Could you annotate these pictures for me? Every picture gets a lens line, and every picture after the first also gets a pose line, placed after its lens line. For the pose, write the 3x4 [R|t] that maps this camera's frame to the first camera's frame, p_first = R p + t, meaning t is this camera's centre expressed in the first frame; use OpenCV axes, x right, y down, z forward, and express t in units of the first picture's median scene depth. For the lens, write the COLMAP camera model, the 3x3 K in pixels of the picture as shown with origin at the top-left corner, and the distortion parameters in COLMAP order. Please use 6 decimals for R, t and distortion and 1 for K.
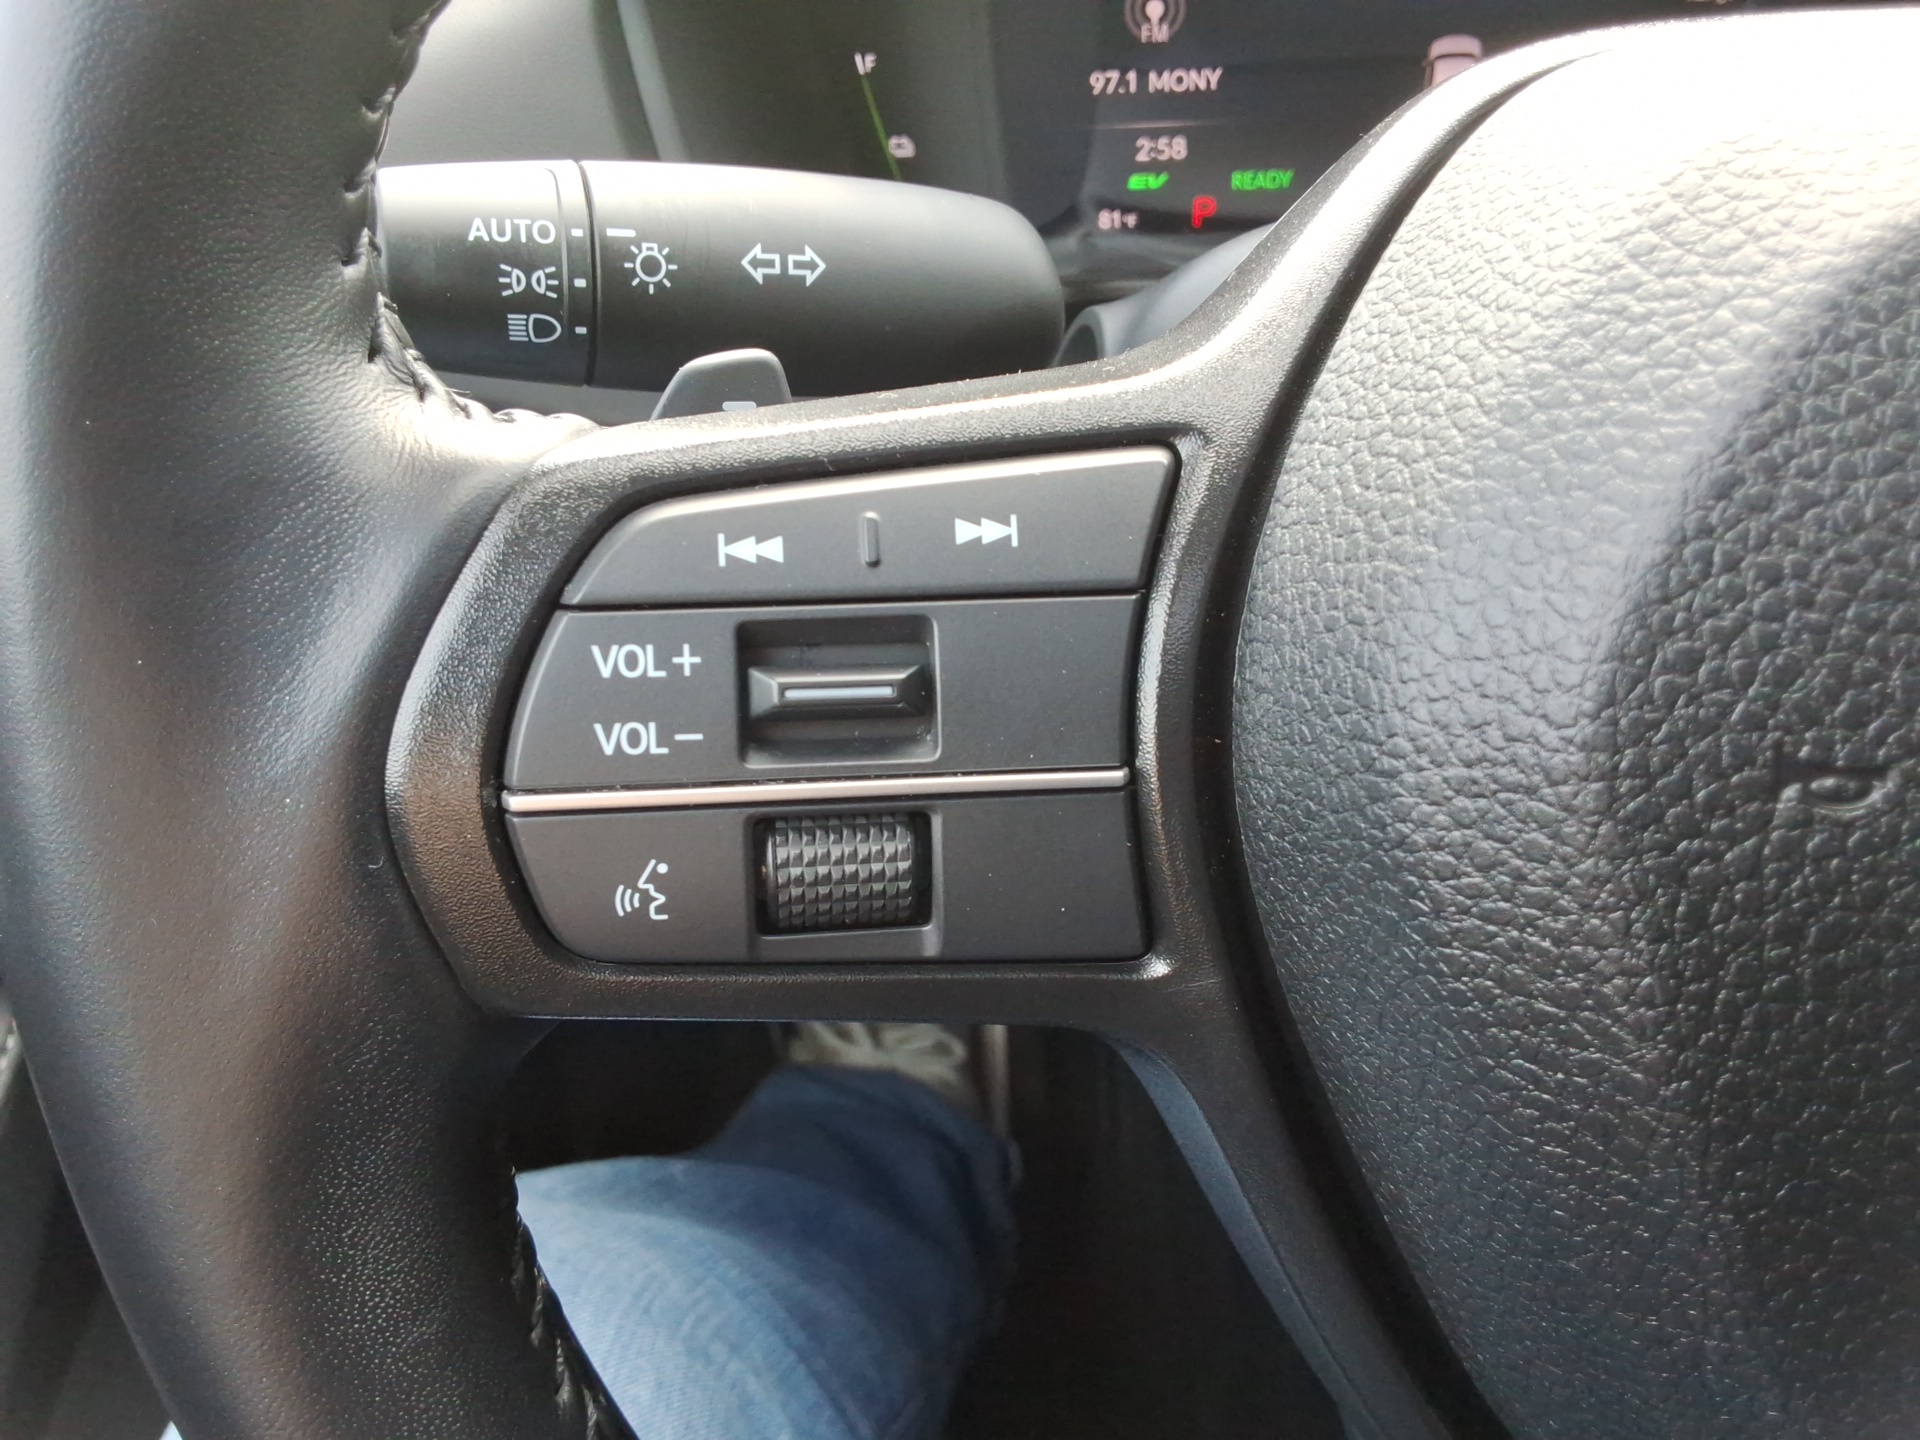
lens RADIAL K [[1553.2, 0, 966.4], [0, 1553.2, 714.4], [0, 0, 1]] dist [0.124407, -0.231879]
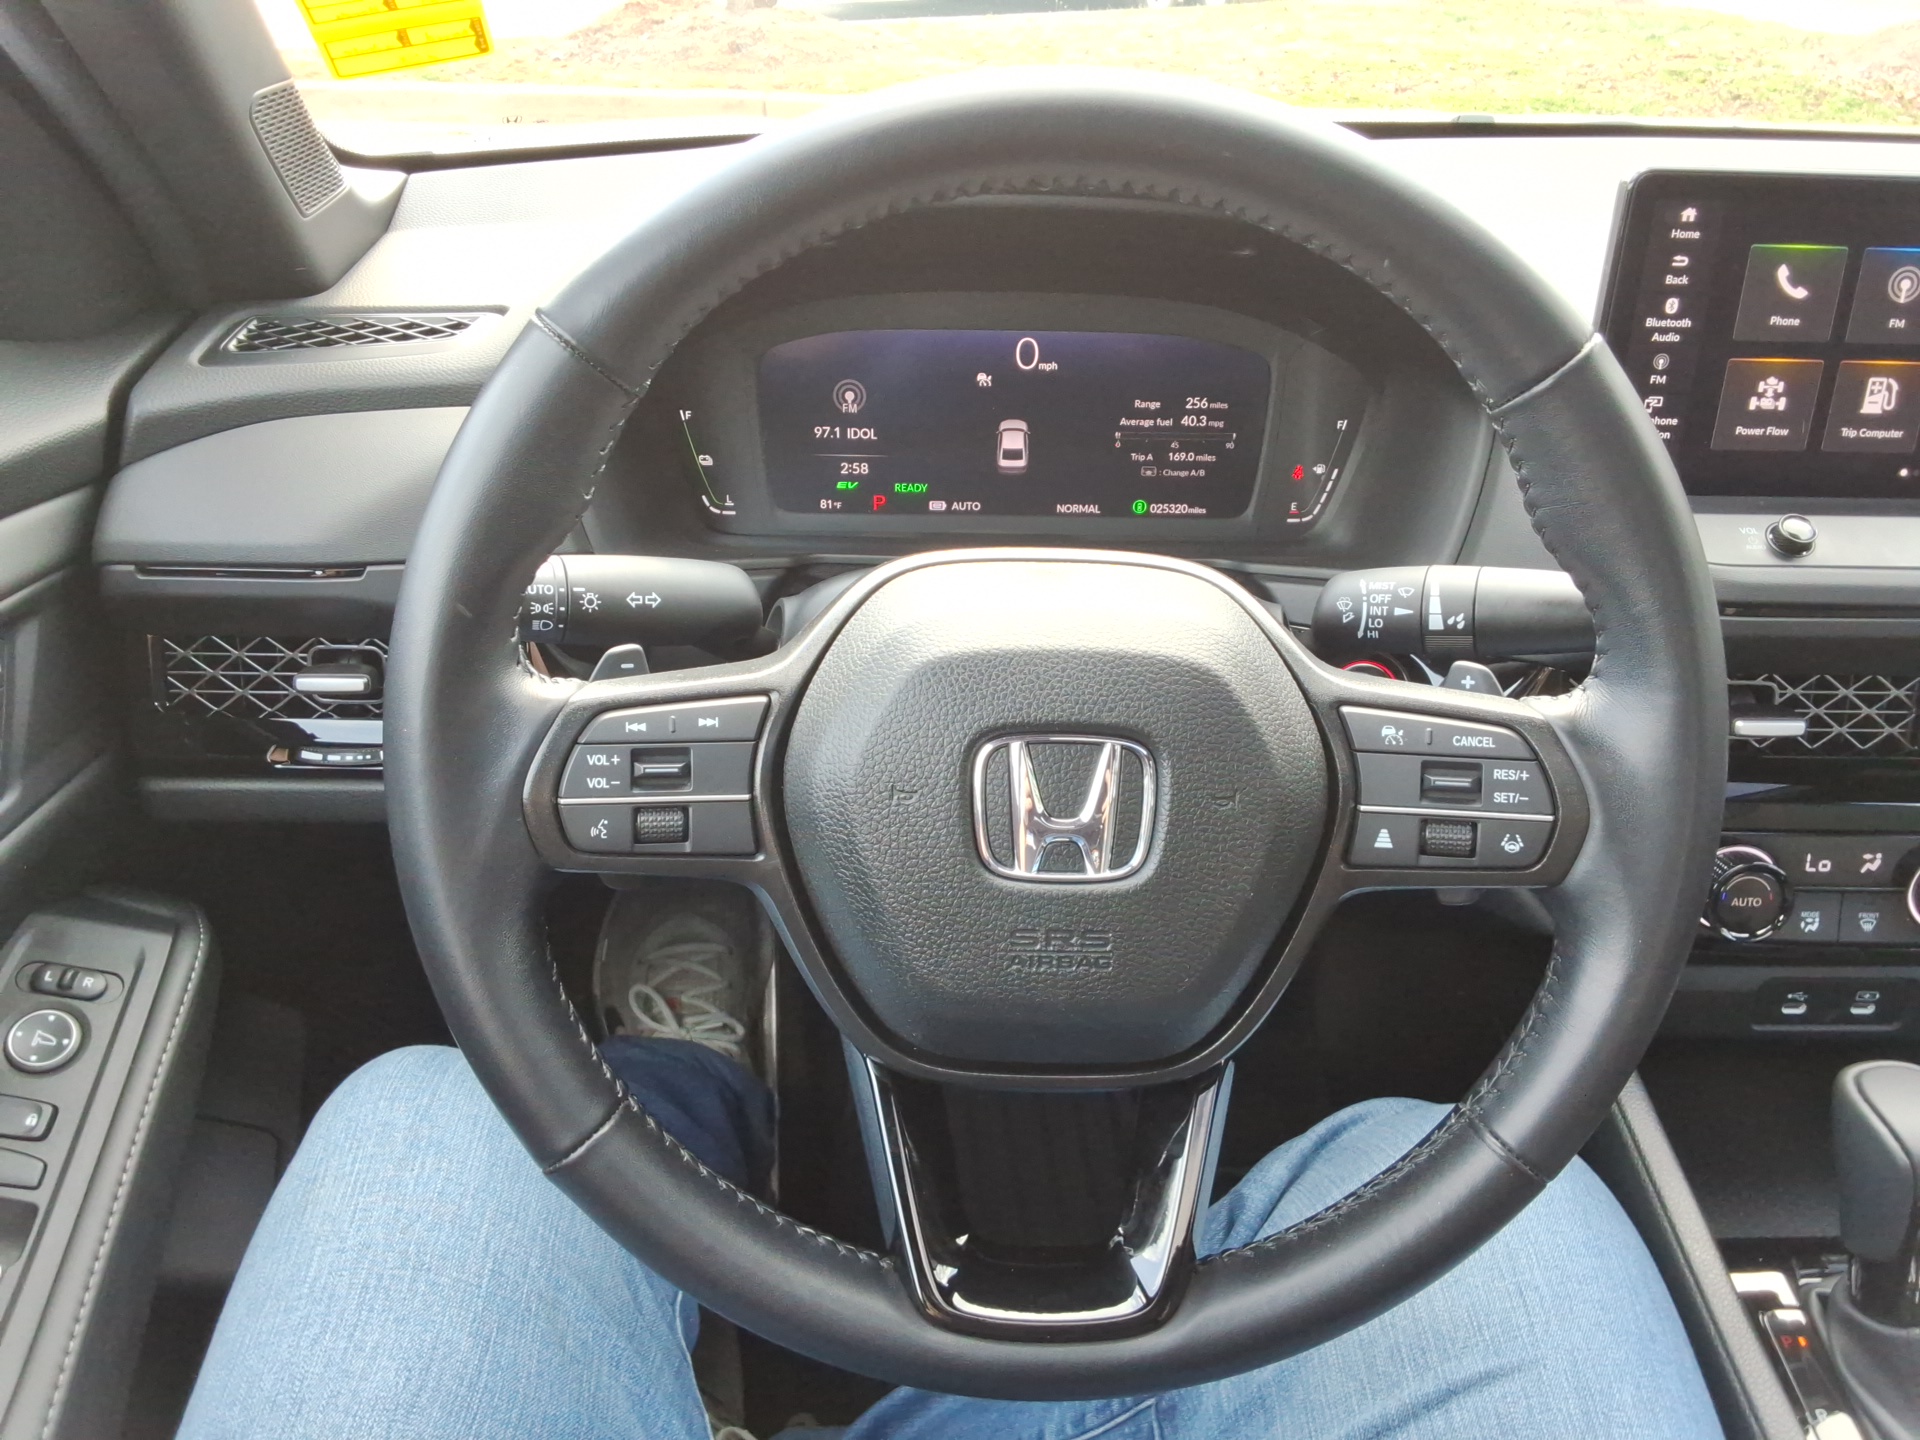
lens RADIAL K [[1556.1, 0, 971.7], [0, 1556.1, 702.1], [0, 0, 1]] dist [0.123989, -0.209536]
pose [[0.993252, 0.021875, 0.113896, 0.181897], [-0.014800, 0.997929, -0.062605, 0.038036], [-0.115029, 0.060497, 0.991518, -2.261257]]
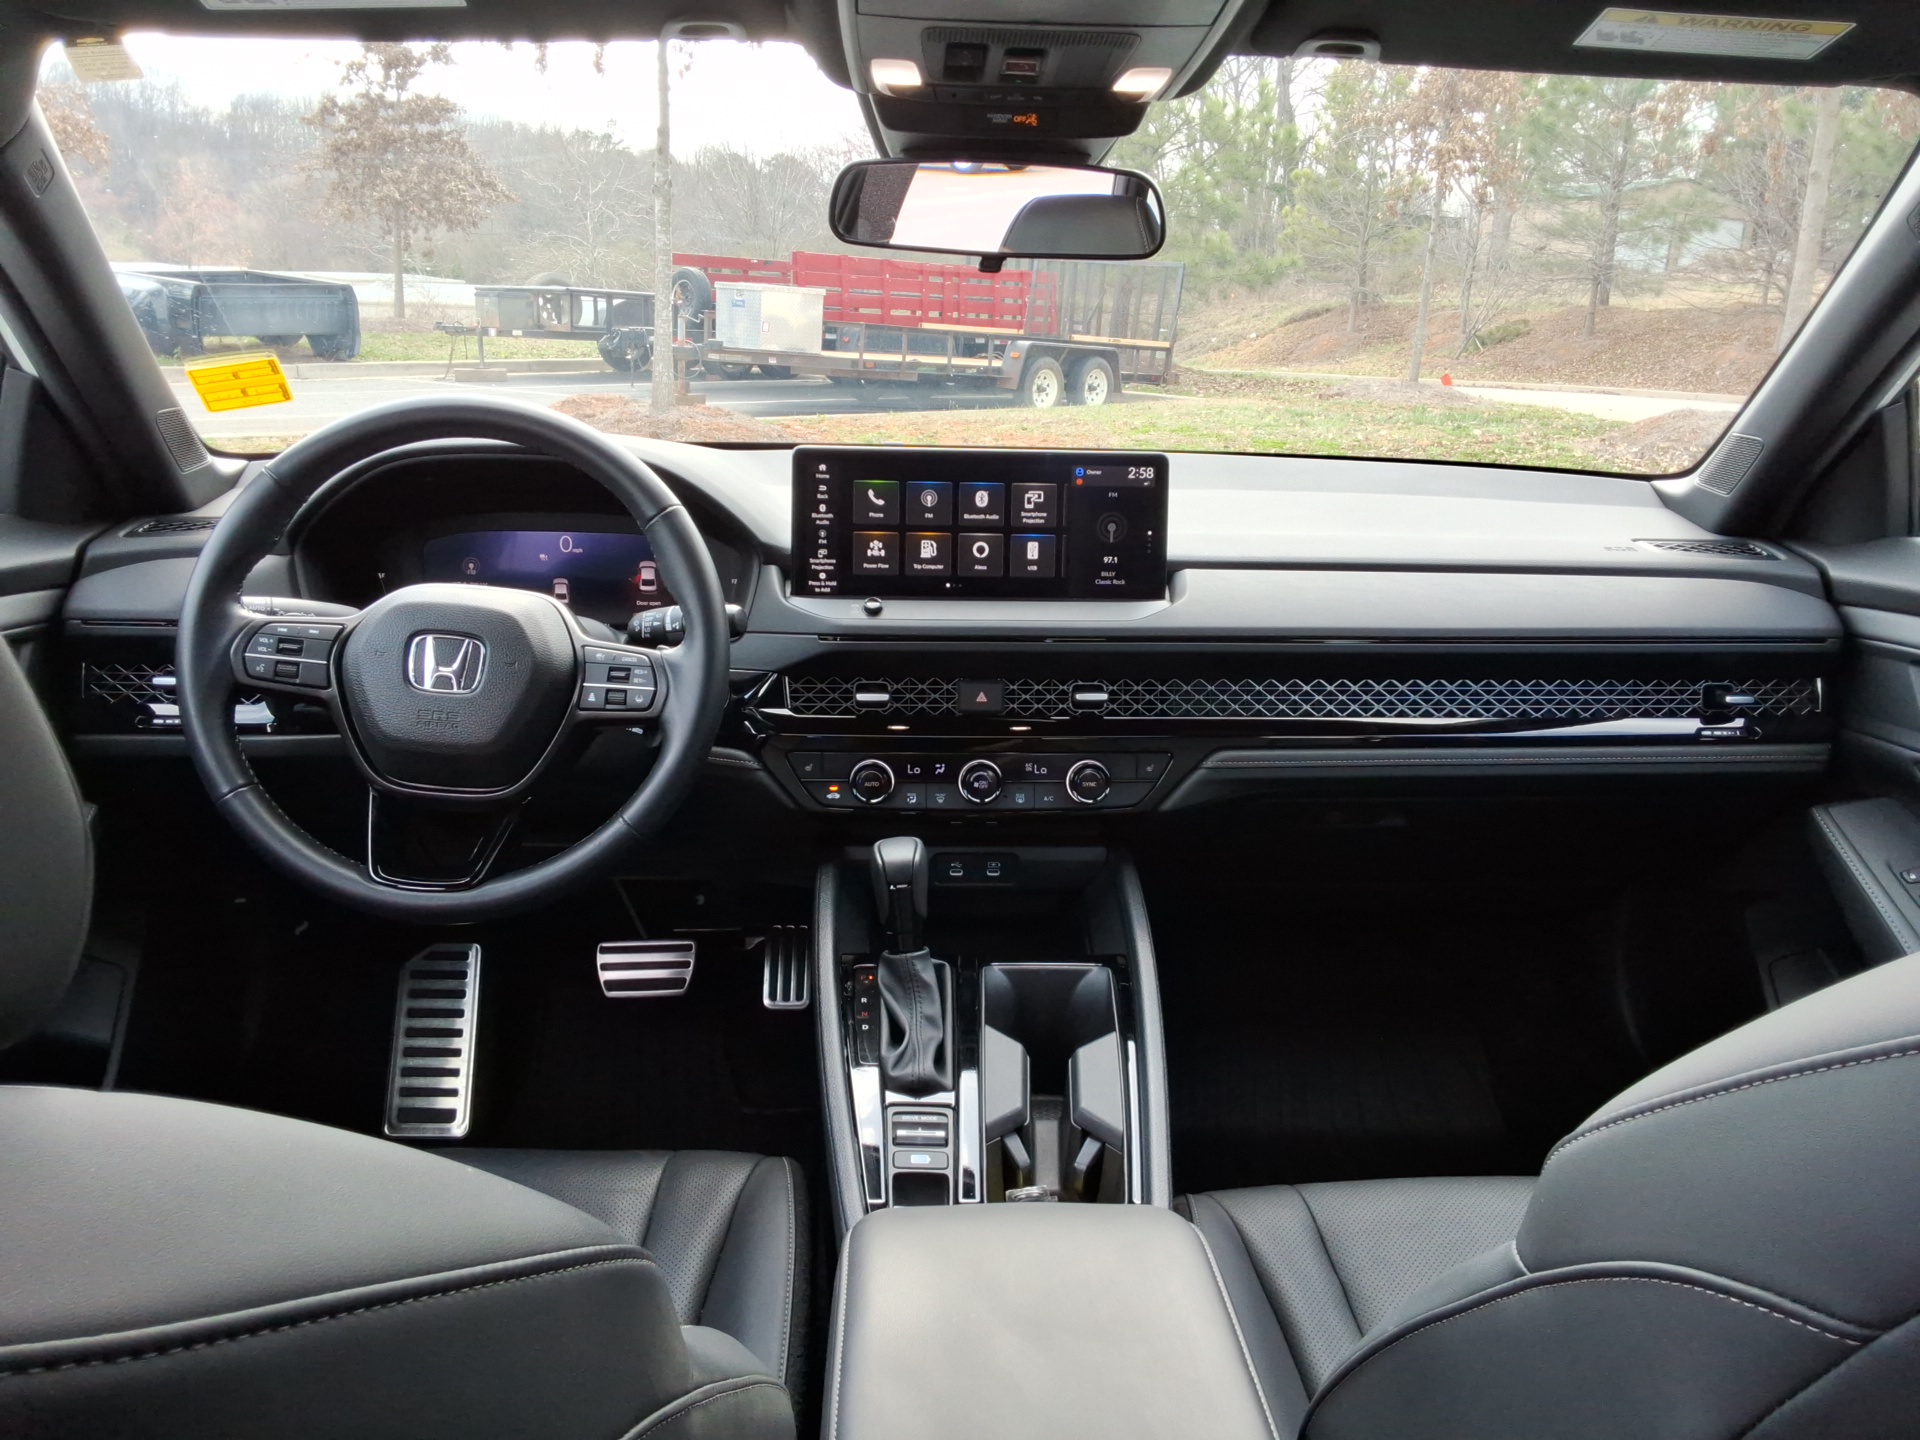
lens RADIAL K [[1562.3, 0, 979.2], [0, 1562.3, 693.2], [0, 0, 1]] dist [0.110138, -0.182957]
pose [[0.989103, 0.039808, 0.141741, 2.177069], [0.003537, 0.956048, -0.293188, 2.448858], [-0.147183, 0.290494, 0.945490, -6.892652]]
